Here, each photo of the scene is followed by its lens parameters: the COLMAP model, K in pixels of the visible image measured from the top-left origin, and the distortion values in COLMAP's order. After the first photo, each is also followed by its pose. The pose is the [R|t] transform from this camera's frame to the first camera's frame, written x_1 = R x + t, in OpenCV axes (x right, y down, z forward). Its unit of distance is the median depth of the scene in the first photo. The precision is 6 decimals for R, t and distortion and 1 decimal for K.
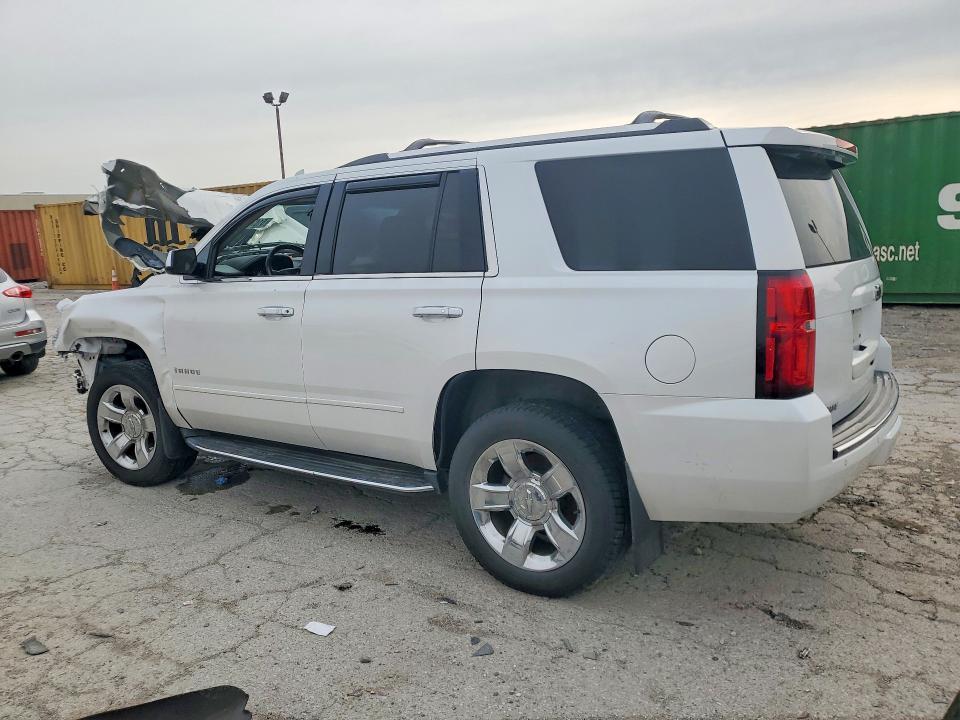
lens RADIAL K [[792.6, 0, 480.0], [0, 792.6, 360.0], [0, 0, 1]] dist [0.004421, 0.084562]
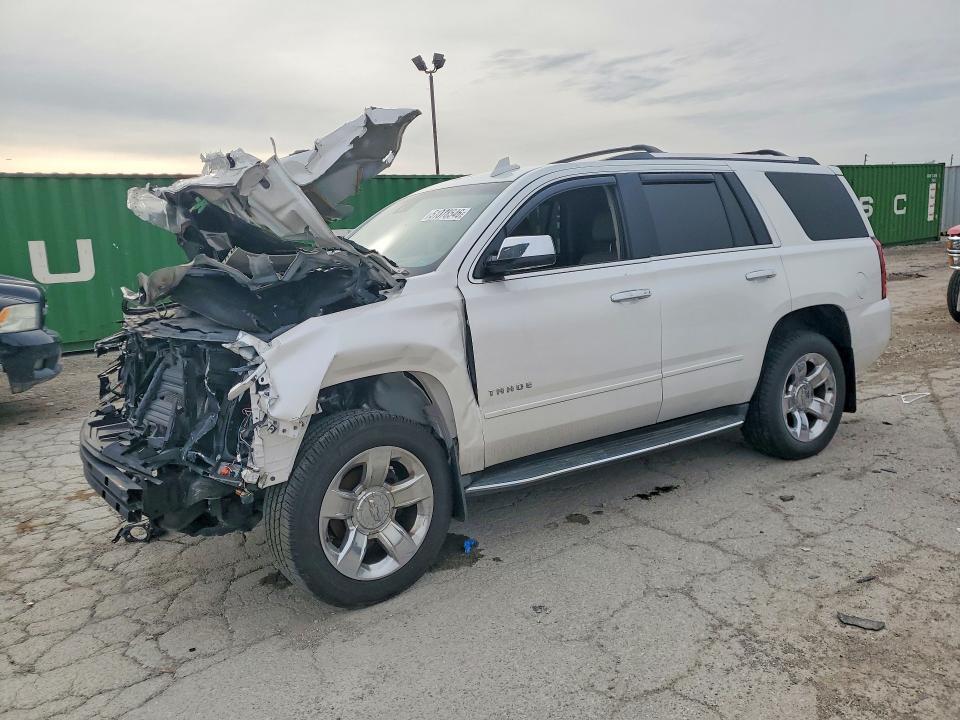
lens RADIAL K [[792.6, 0, 480.0], [0, 792.6, 360.0], [0, 0, 1]] dist [0.004421, 0.084562]
pose [[0.315799, -0.109970, 0.942432, -1.386581], [0.194160, 0.979732, 0.049261, -0.072335], [-0.928748, 0.167426, 0.330750, 0.950961]]
